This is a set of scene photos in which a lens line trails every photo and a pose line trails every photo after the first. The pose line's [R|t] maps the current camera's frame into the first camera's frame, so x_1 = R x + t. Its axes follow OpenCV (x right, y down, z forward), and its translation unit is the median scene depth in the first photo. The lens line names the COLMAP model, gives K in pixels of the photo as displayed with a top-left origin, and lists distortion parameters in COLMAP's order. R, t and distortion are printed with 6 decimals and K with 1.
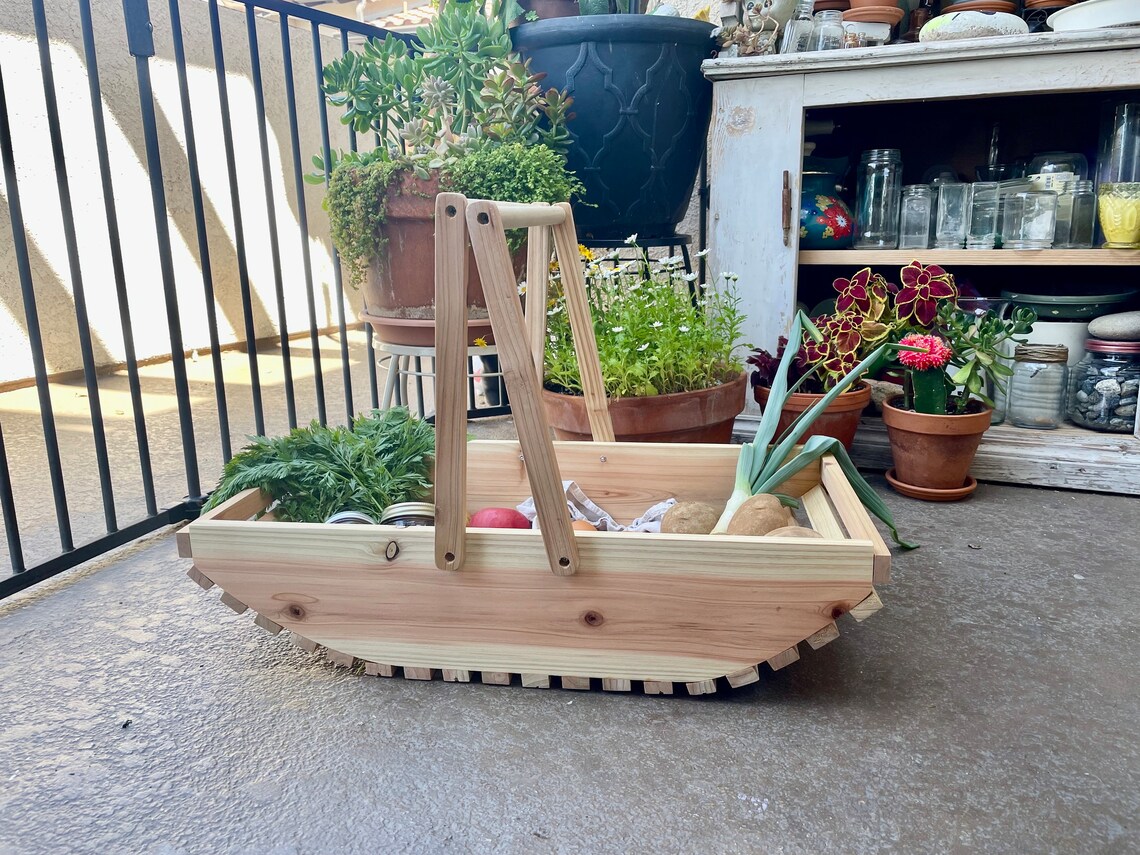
lens RADIAL K [[885.1, 0, 552.1], [0, 885.1, 388.3], [0, 0, 1]] dist [0.050421, -0.071531]
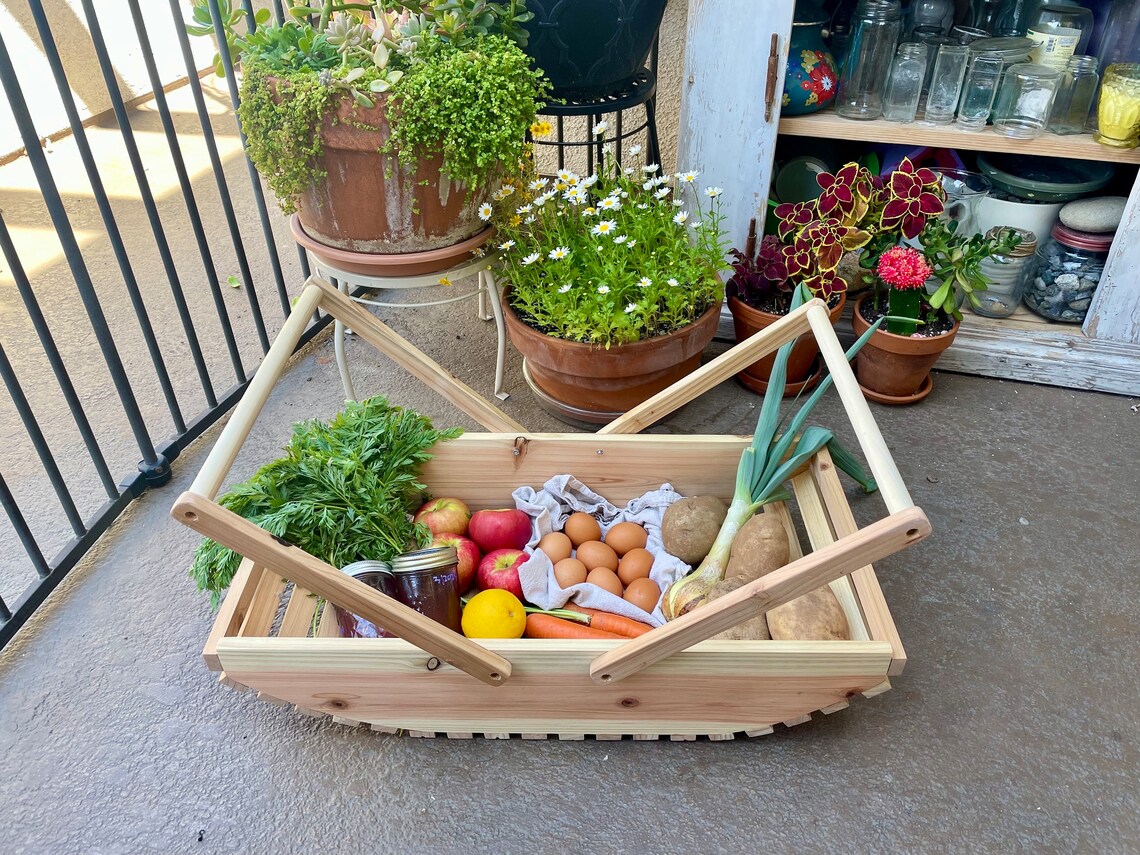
lens RADIAL K [[885.1, 0, 570.7], [0, 885.1, 439.2], [0, 0, 1]] dist [0.050421, -0.071531]
pose [[0.989337, -0.075103, 0.124789, -0.085378], [0.016154, 0.908092, 0.418459, -0.306248], [-0.144748, -0.411981, 0.899622, 0.107367]]
